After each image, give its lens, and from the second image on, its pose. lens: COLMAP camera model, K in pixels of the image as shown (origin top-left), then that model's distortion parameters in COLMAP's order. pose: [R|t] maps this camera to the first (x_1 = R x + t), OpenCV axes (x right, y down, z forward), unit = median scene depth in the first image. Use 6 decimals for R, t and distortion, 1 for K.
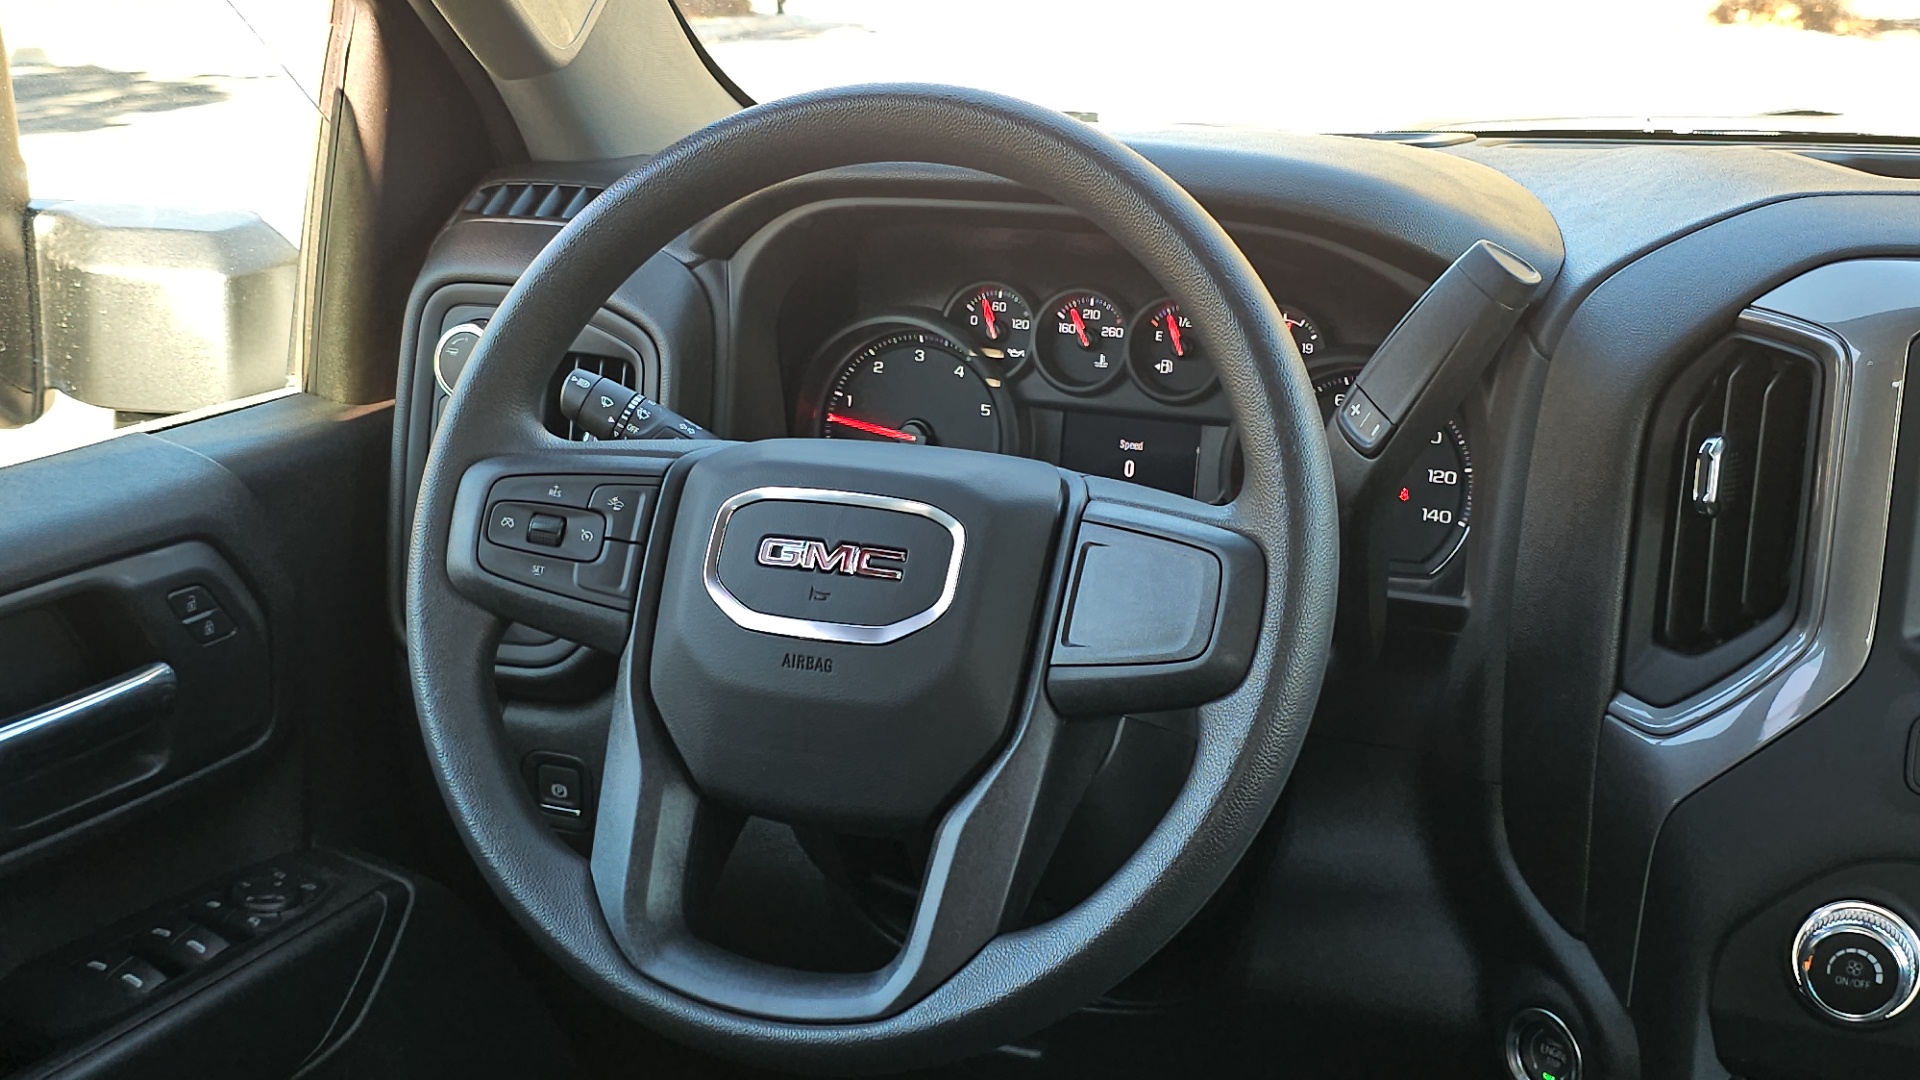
lens RADIAL K [[2594.2, 0, 960.0], [0, 2594.2, 540.0], [0, 0, 1]] dist [0.286645, -1.113987]
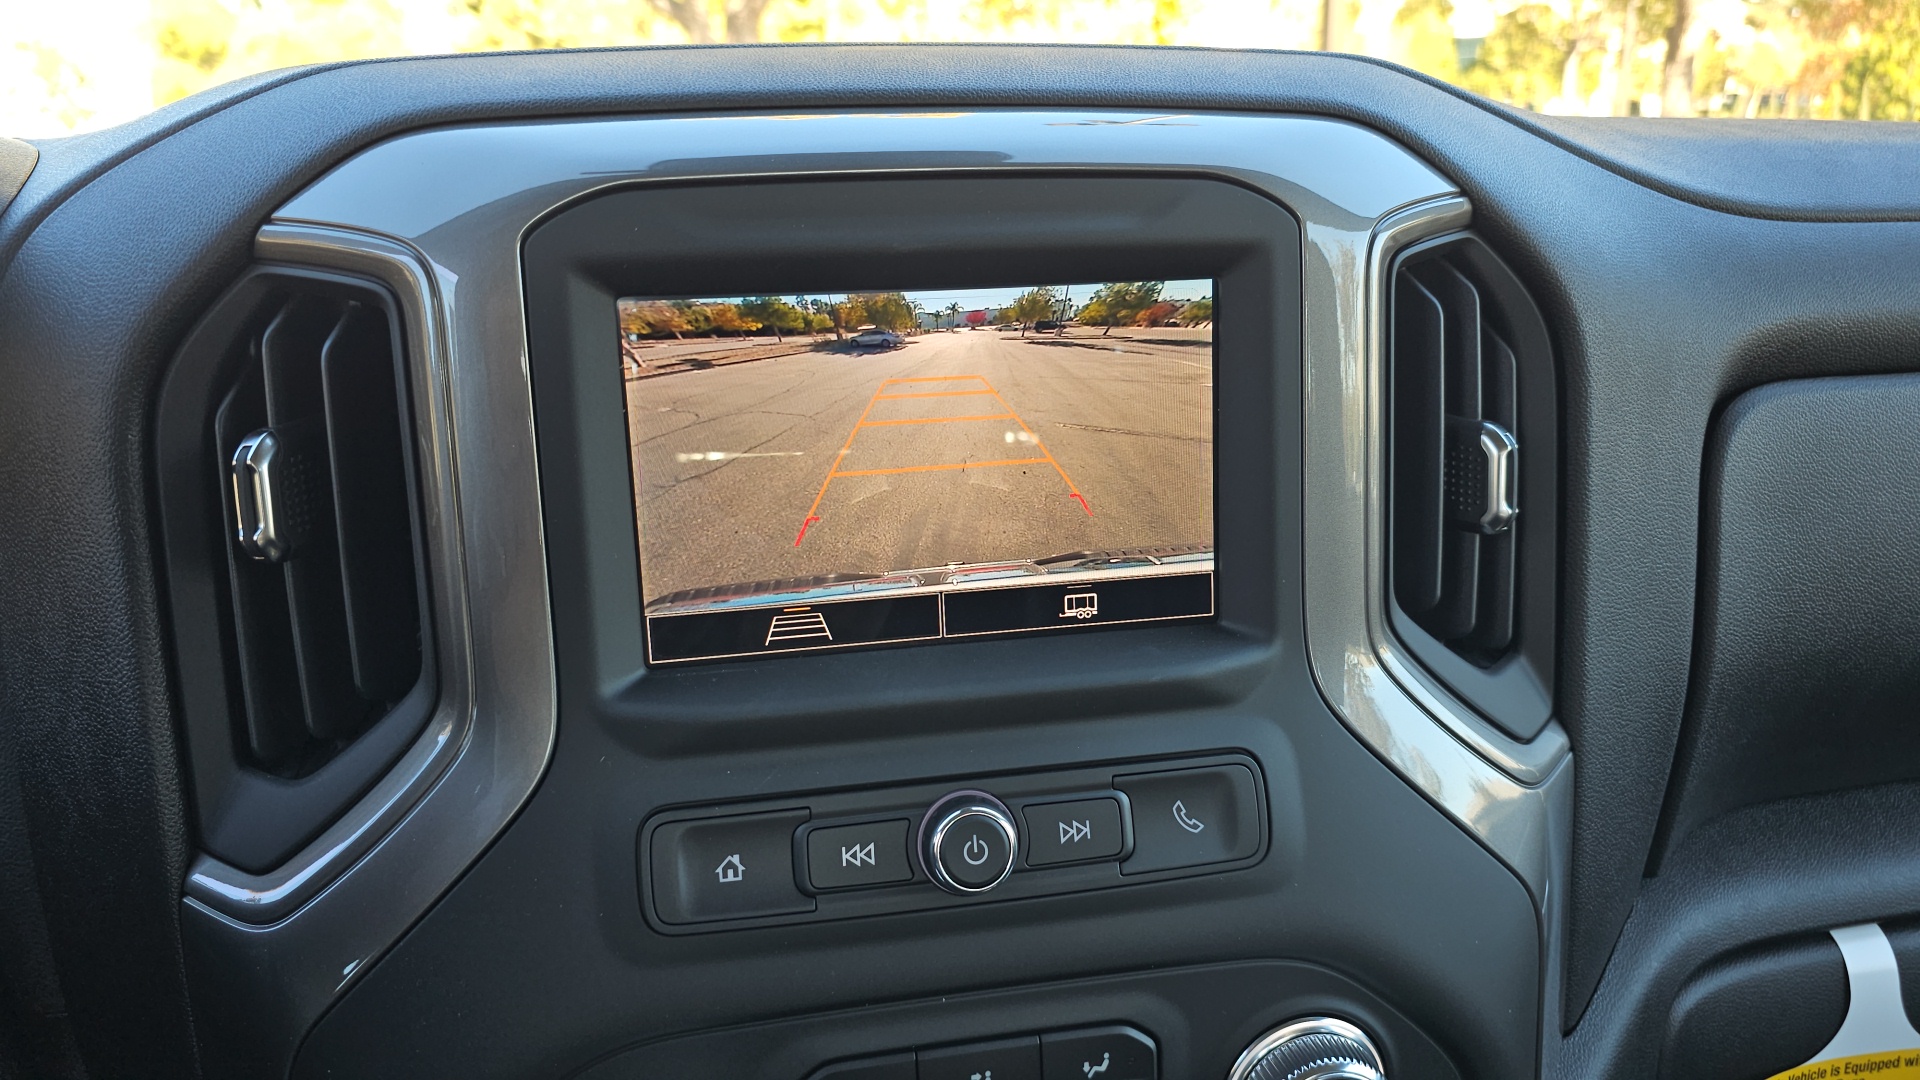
lens RADIAL K [[1300.6, 0, 960.0], [0, 1300.6, 540.0], [0, 0, 1]] dist [0.032556, -0.024005]
pose [[0.822284, -0.188584, 0.536923, 0.251483], [0.165526, 0.981961, 0.091397, -0.015468], [-0.544473, 0.013720, 0.838666, 0.648300]]
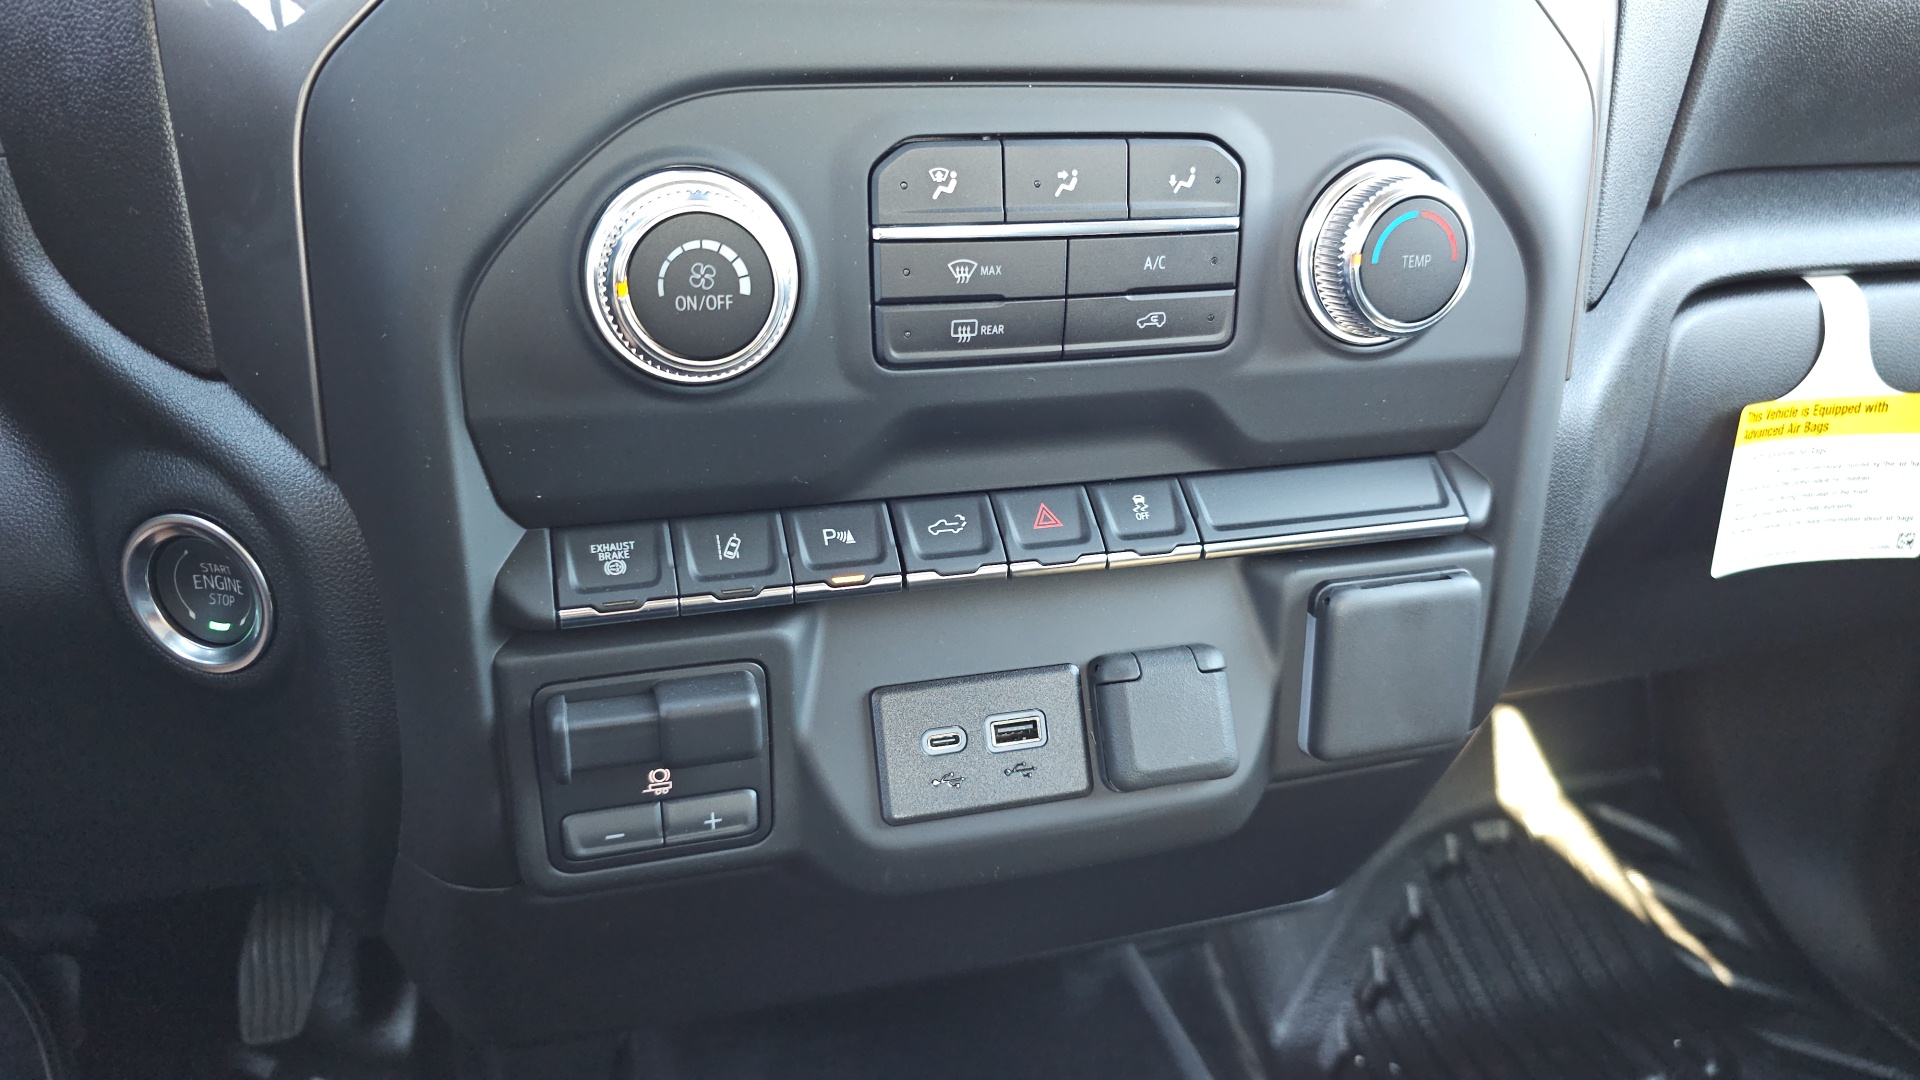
lens RADIAL K [[1300.6, 0, 960.0], [0, 1300.6, 540.0], [0, 0, 1]] dist [0.032556, -0.024005]
pose [[0.753603, -0.239183, 0.612270, 0.180618], [0.153810, 0.969755, 0.189520, 0.161902], [-0.639081, -0.048649, 0.767599, 0.695737]]
